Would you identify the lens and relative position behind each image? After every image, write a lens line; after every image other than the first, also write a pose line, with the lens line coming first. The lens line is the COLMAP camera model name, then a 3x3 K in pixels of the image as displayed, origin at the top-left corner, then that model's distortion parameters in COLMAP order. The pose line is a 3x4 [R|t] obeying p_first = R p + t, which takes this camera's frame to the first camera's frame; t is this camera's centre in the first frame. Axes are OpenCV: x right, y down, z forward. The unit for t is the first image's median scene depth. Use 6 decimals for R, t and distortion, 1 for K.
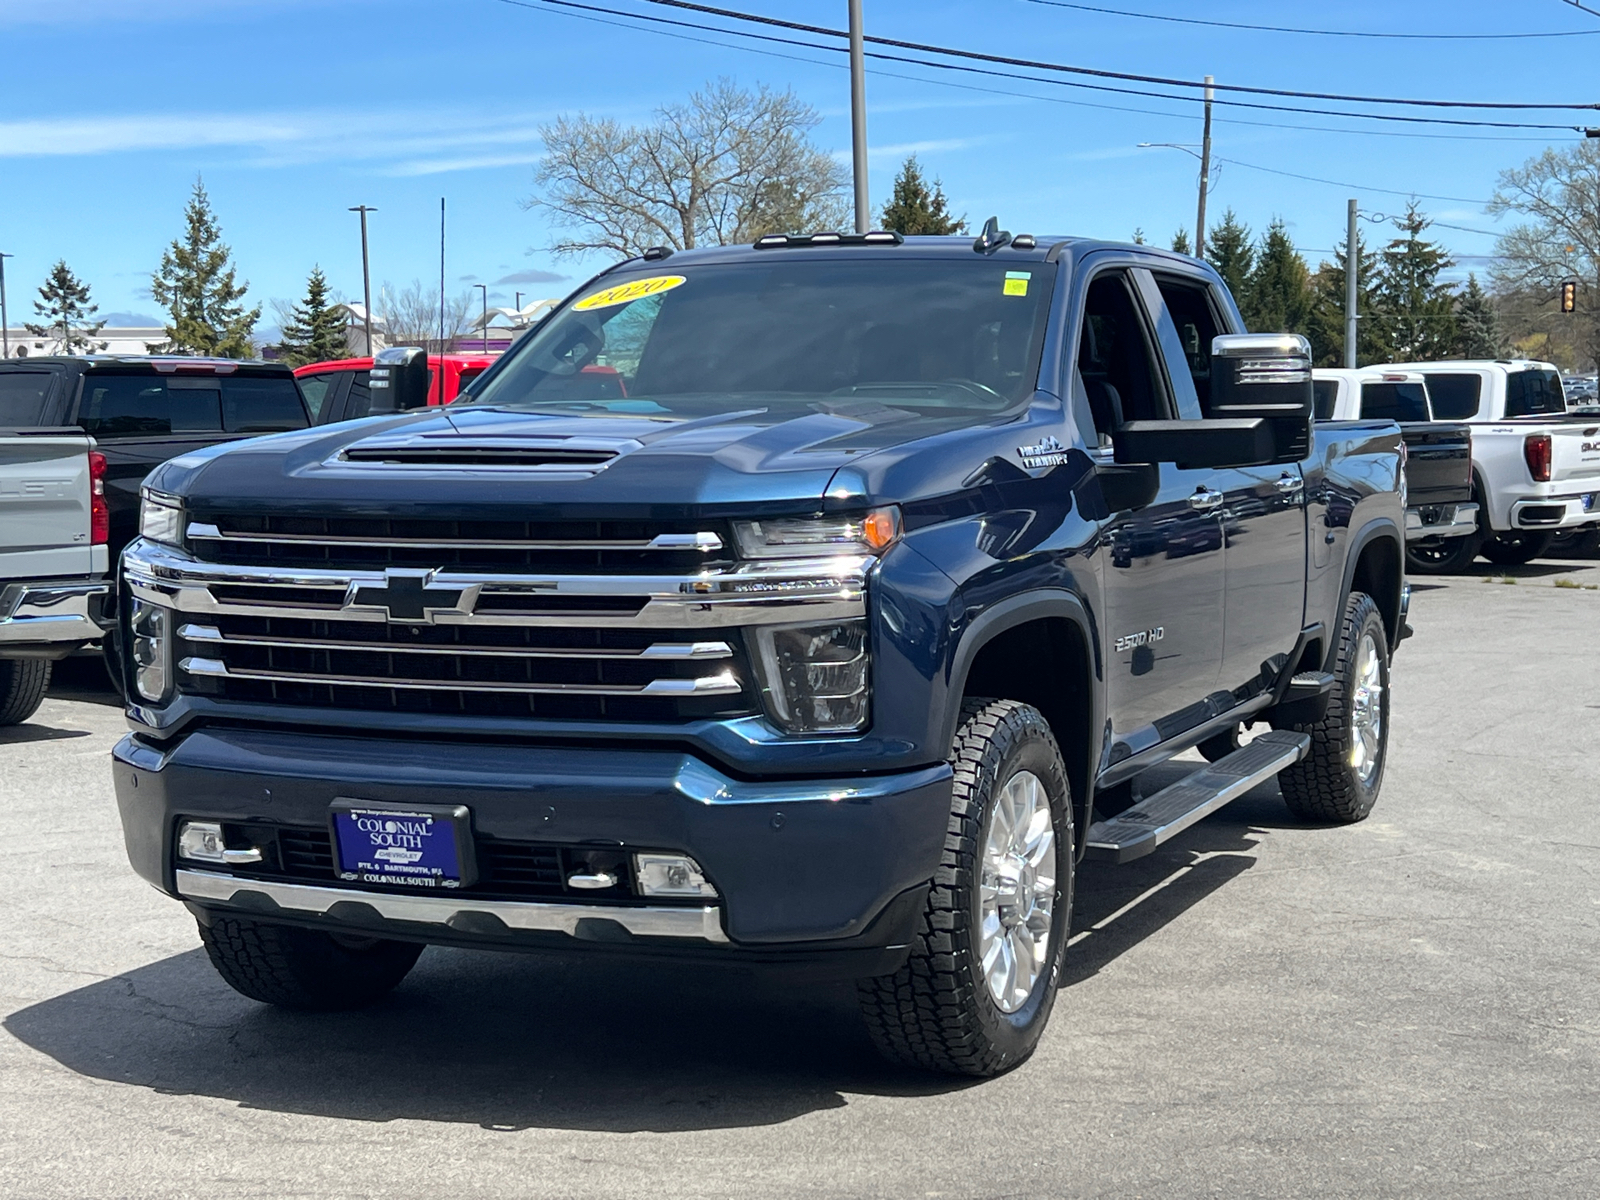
lens RADIAL K [[2534.0, 0, 822.4], [0, 2534.0, 648.8], [0, 0, 1]] dist [0.070249, 0.000000]
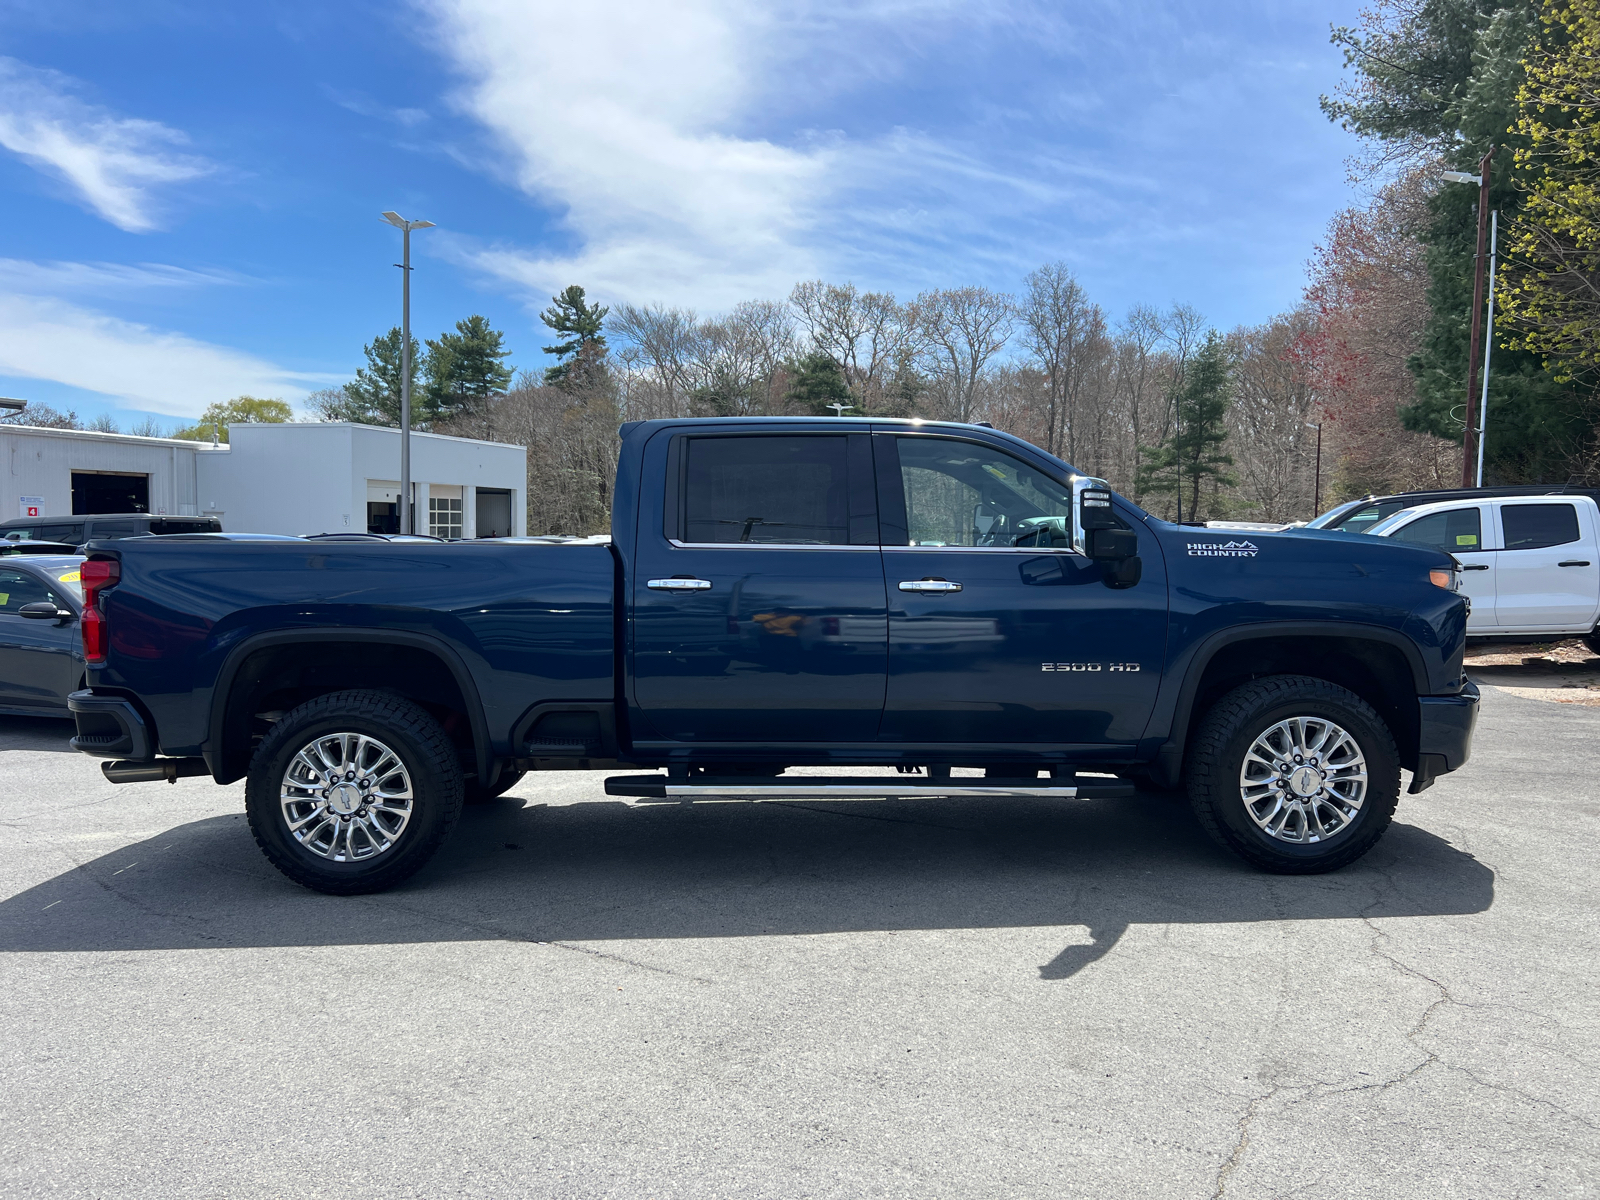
lens RADIAL K [[1208.4, 0, 809.1], [0, 1208.4, 630.3], [0, 0, 1]] dist [0.054167, -0.060997]
pose [[-0.421275, -0.056207, 0.905189, -0.836509], [0.091660, 0.990329, 0.104152, -0.143569], [-0.902289, 0.126846, -0.412049, 1.704242]]
